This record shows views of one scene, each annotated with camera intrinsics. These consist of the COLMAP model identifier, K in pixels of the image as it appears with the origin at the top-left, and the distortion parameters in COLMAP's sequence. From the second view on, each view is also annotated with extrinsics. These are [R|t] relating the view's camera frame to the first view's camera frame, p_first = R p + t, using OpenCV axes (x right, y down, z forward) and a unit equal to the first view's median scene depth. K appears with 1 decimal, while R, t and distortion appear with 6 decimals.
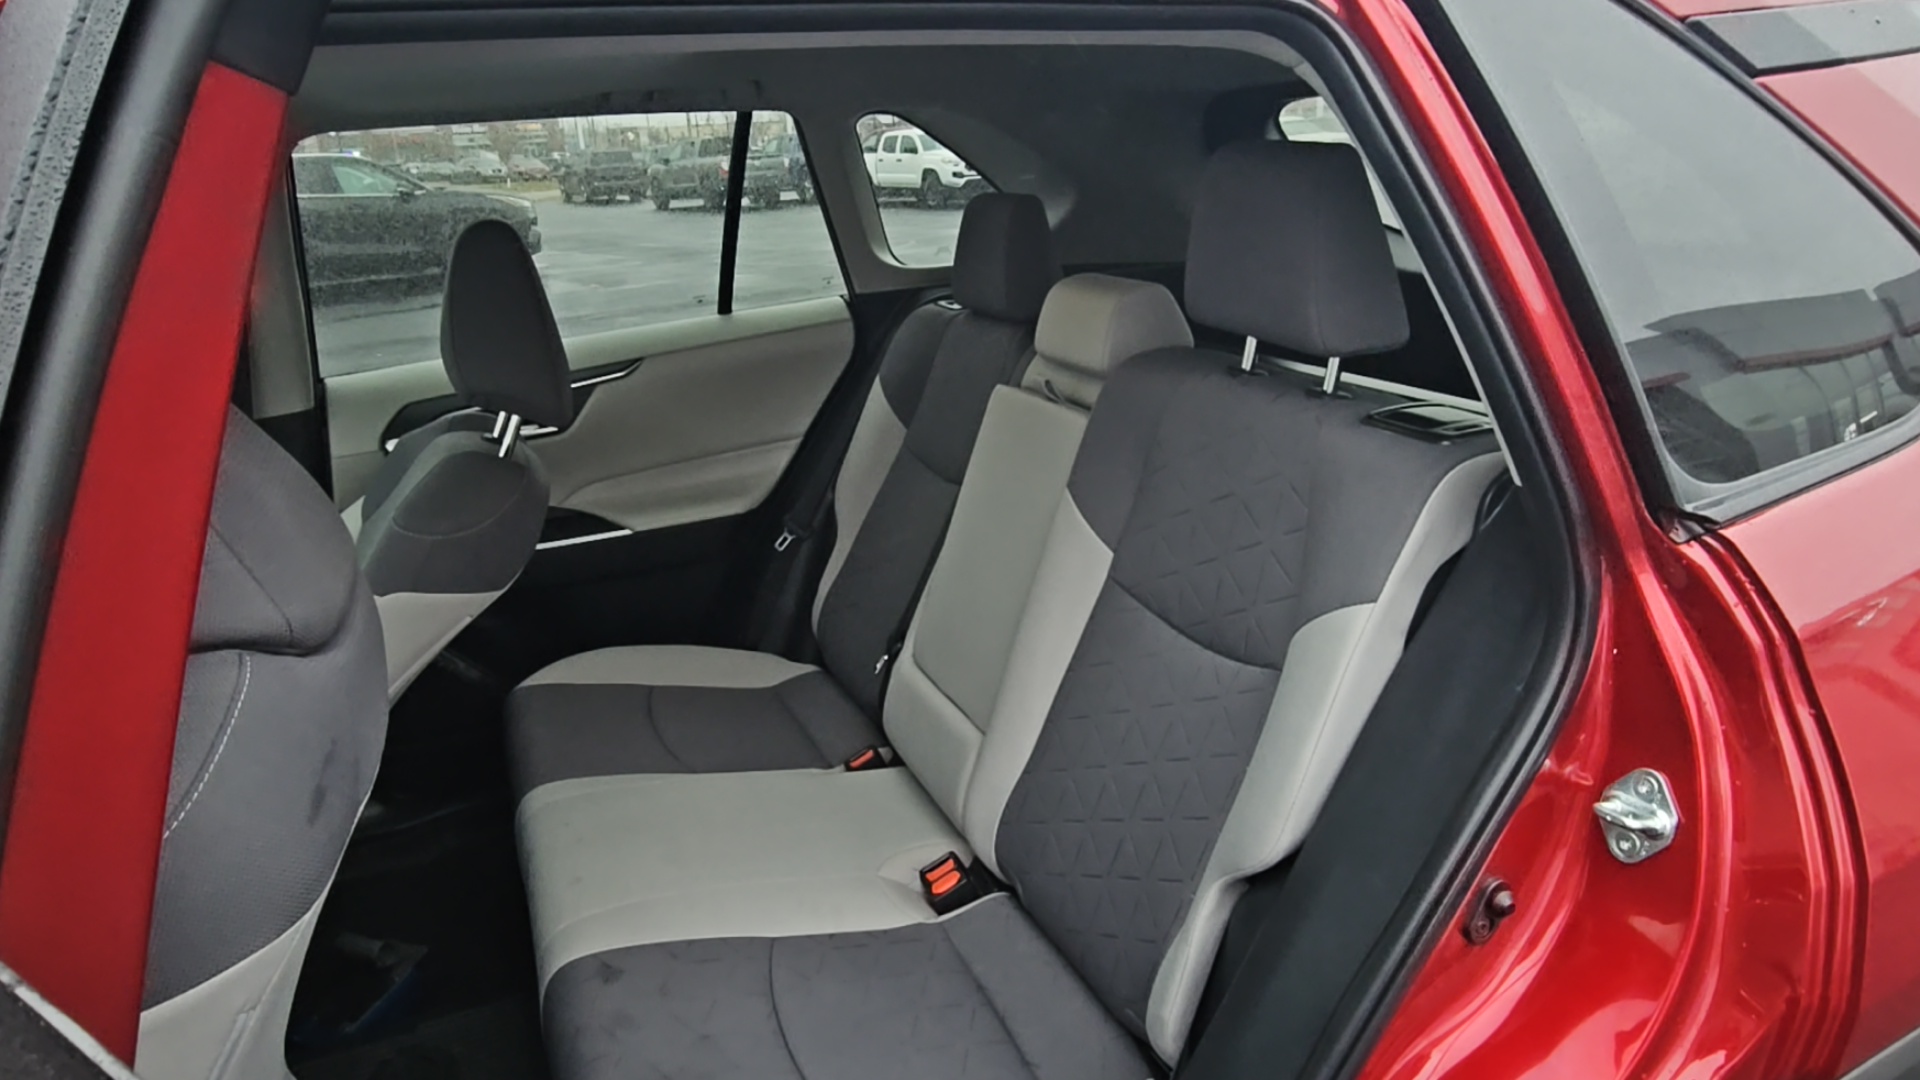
lens RADIAL K [[1167.2, 0, 996.3], [0, 1167.2, 554.7], [0, 0, 1]] dist [0.011612, -0.008120]
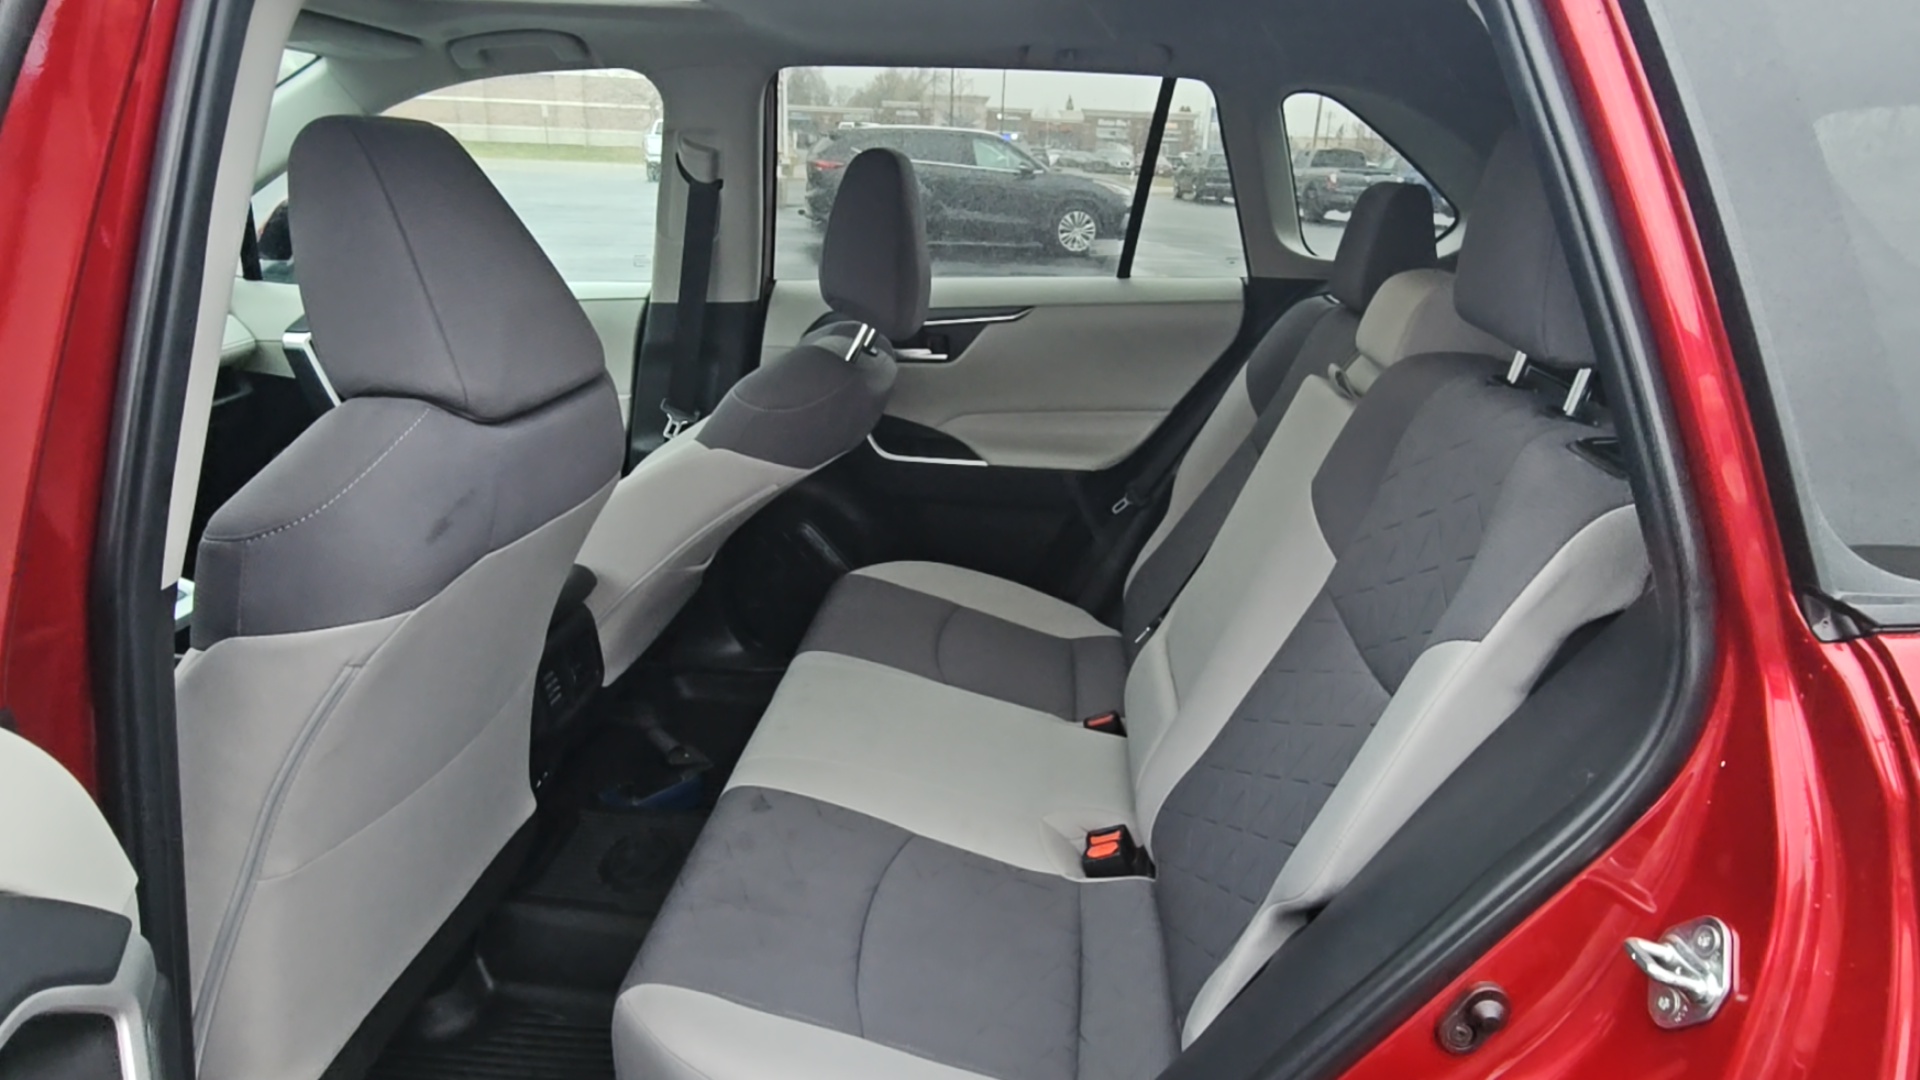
lens RADIAL K [[1167.2, 0, 971.4], [0, 1167.2, 554.0], [0, 0, 1]] dist [0.011612, -0.008120]
pose [[0.876783, 0.239655, -0.416914, 0.203035], [-0.241489, 0.969153, 0.049239, 0.015697], [0.415854, 0.057508, 0.907611, 0.040792]]
